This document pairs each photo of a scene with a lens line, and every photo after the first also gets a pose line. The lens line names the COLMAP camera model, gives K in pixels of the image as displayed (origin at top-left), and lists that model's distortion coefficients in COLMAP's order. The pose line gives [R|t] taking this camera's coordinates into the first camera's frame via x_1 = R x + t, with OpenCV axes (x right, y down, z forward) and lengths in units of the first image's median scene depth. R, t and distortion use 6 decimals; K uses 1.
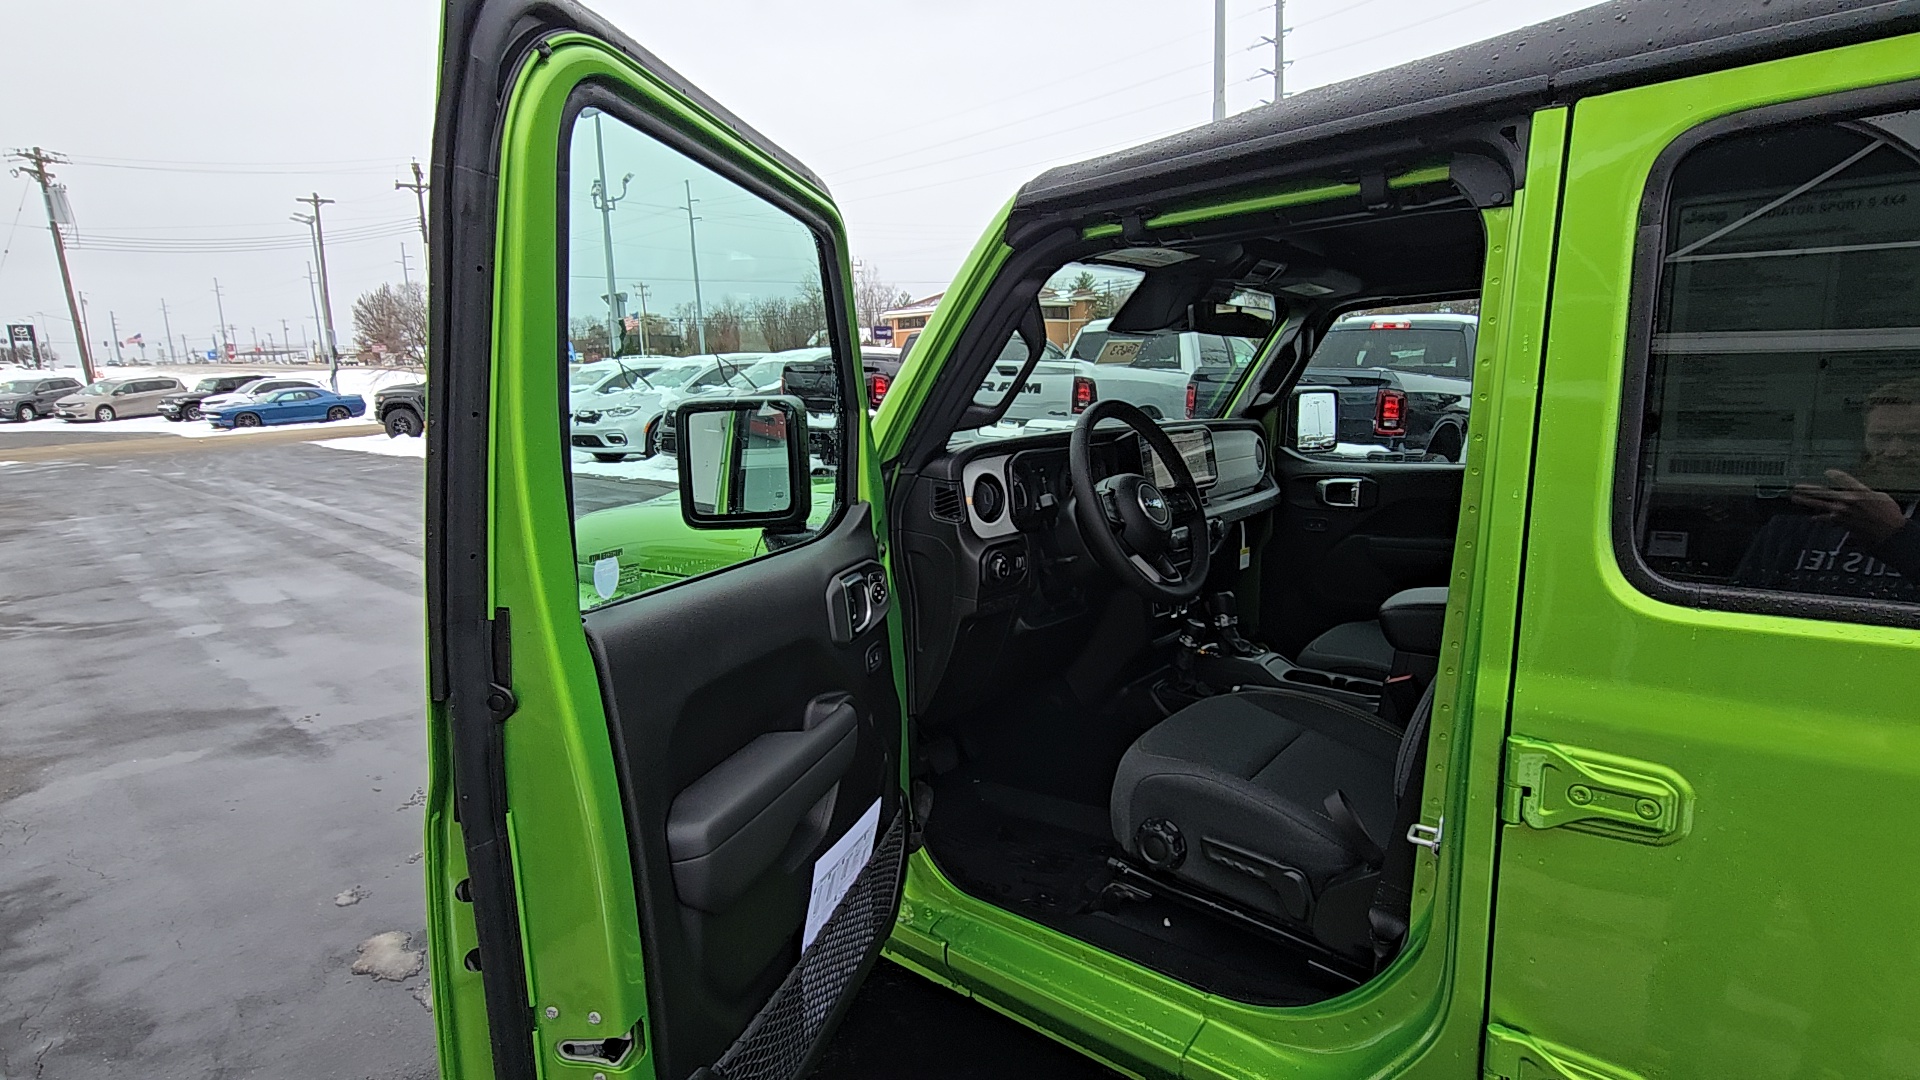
lens RADIAL K [[967.6, 0, 949.7], [0, 967.6, 543.0], [0, 0, 1]] dist [0.004449, -0.003026]
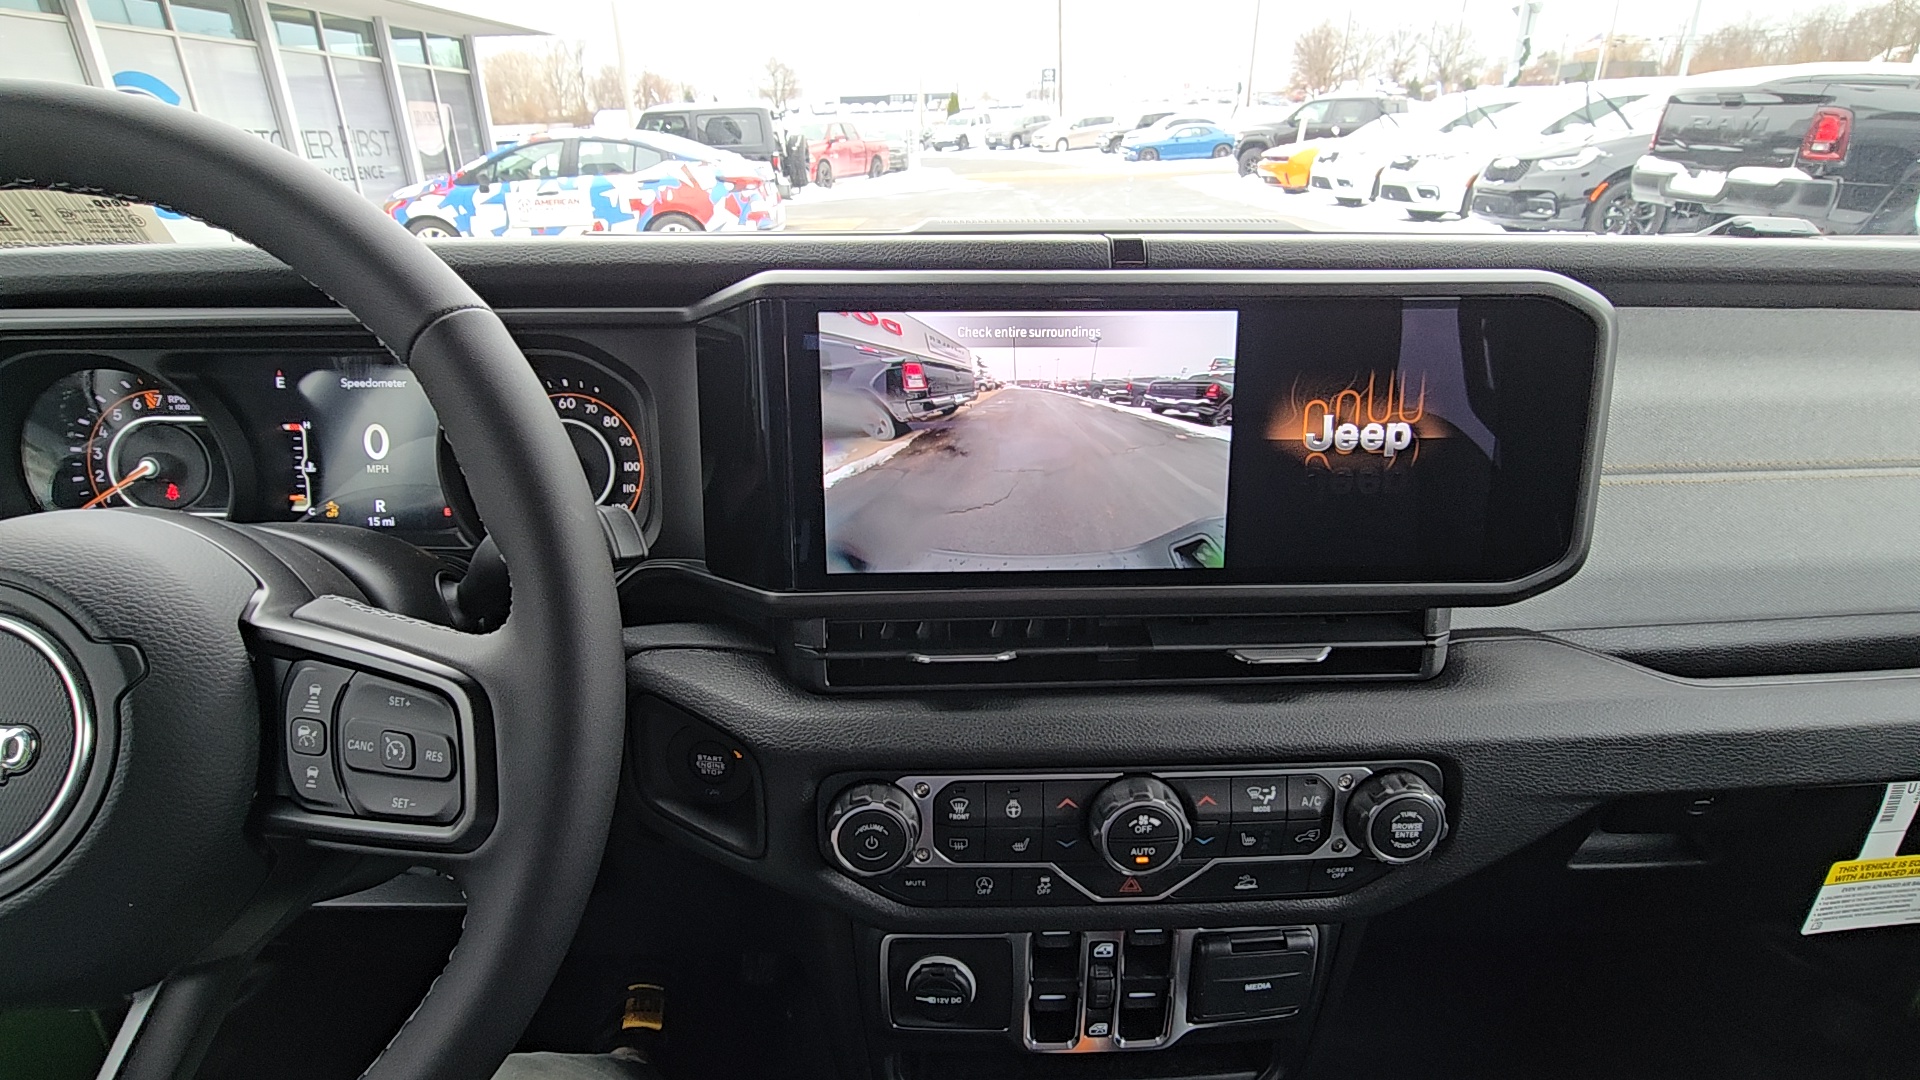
lens RADIAL K [[967.6, 0, 953.9], [0, 967.6, 541.3], [0, 0, 1]] dist [0.004449, -0.003026]
pose [[0.660825, 0.307881, -0.684485, 0.019818], [-0.133588, 0.945677, 0.296394, -0.006900], [0.738556, -0.104426, 0.666056, 0.048210]]
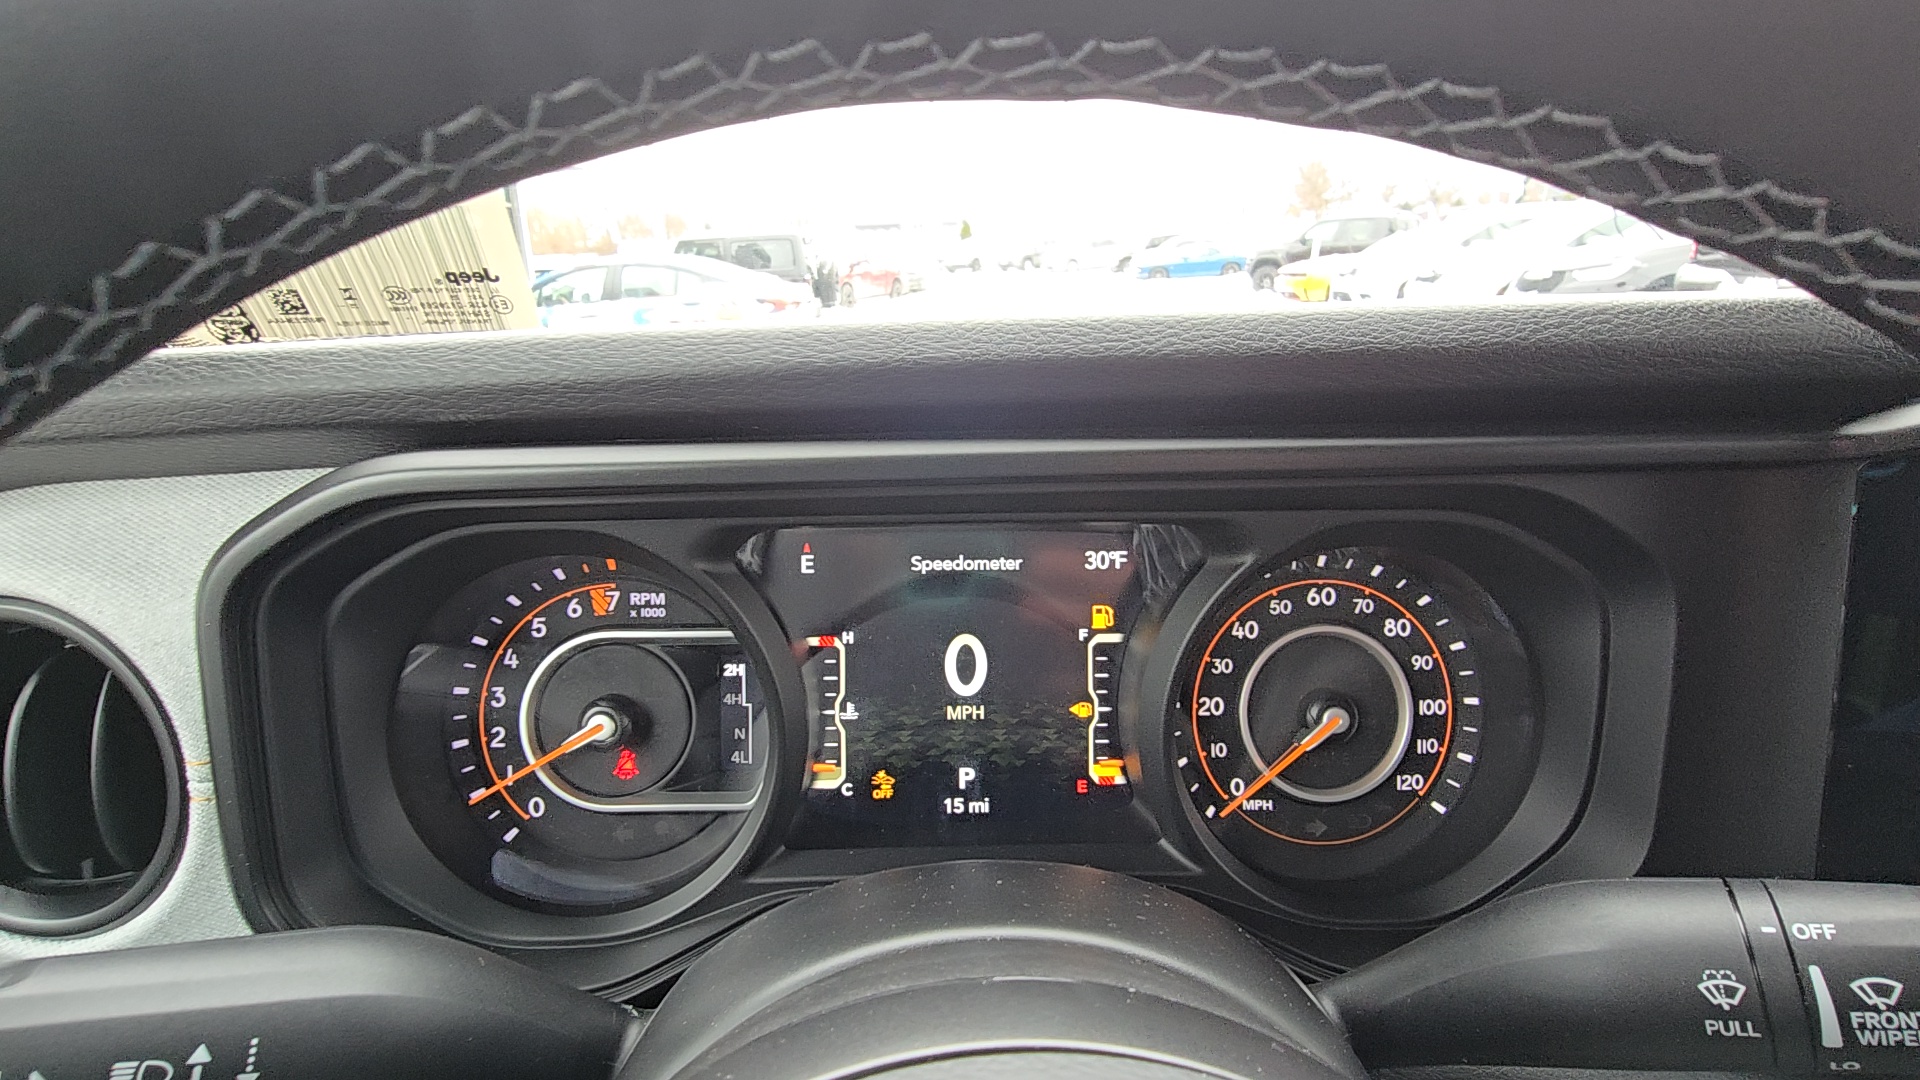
lens RADIAL K [[967.6, 0, 954.2], [0, 967.6, 551.5], [0, 0, 1]] dist [0.004449, -0.003026]
pose [[0.655882, 0.228026, -0.719599, 0.009458], [-0.120800, 0.972704, 0.198126, -0.005436], [0.745135, -0.043020, 0.665525, 0.046124]]
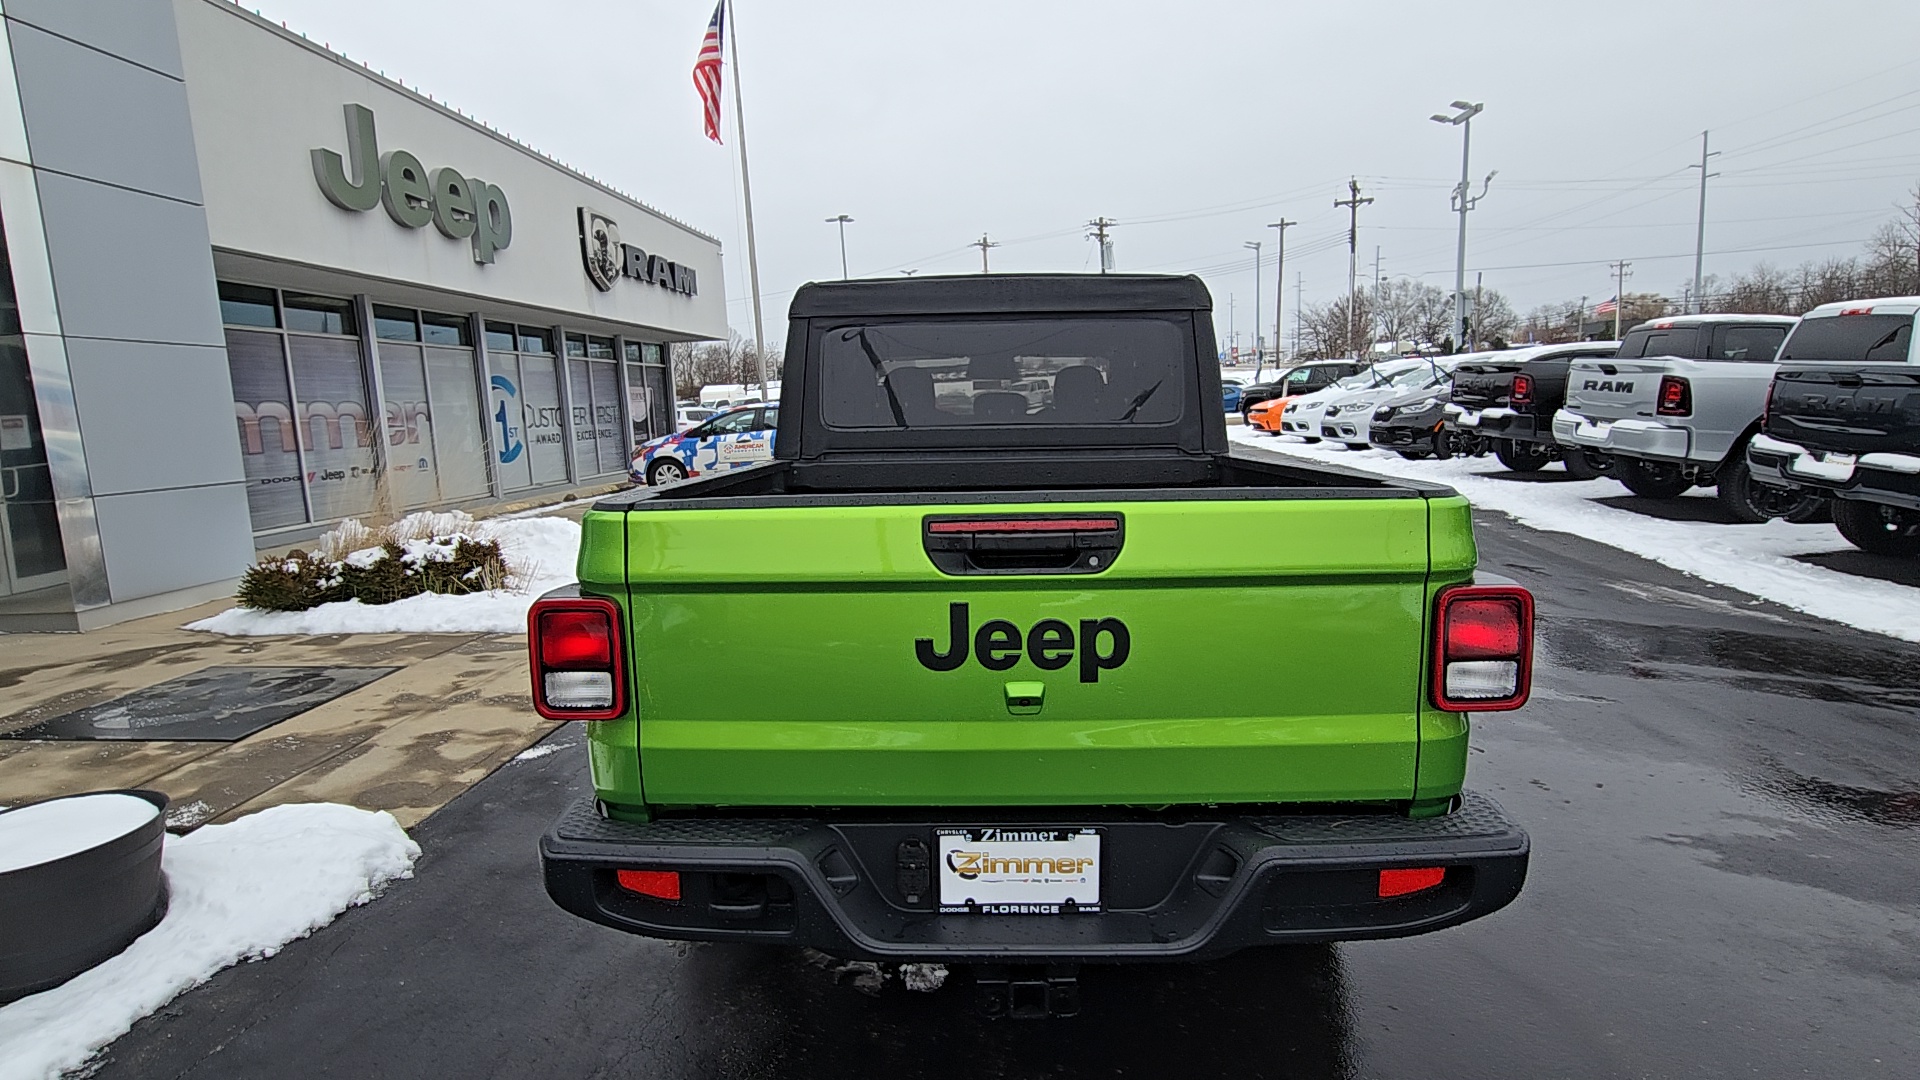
lens RADIAL K [[967.6, 0, 949.8], [0, 967.6, 542.6], [0, 0, 1]] dist [0.004449, -0.003026]
pose [[0.606407, 0.122128, -0.785720, 0.121397], [-0.117431, 0.991054, 0.063412, 0.003182], [0.786435, 0.053815, 0.615324, -0.032640]]
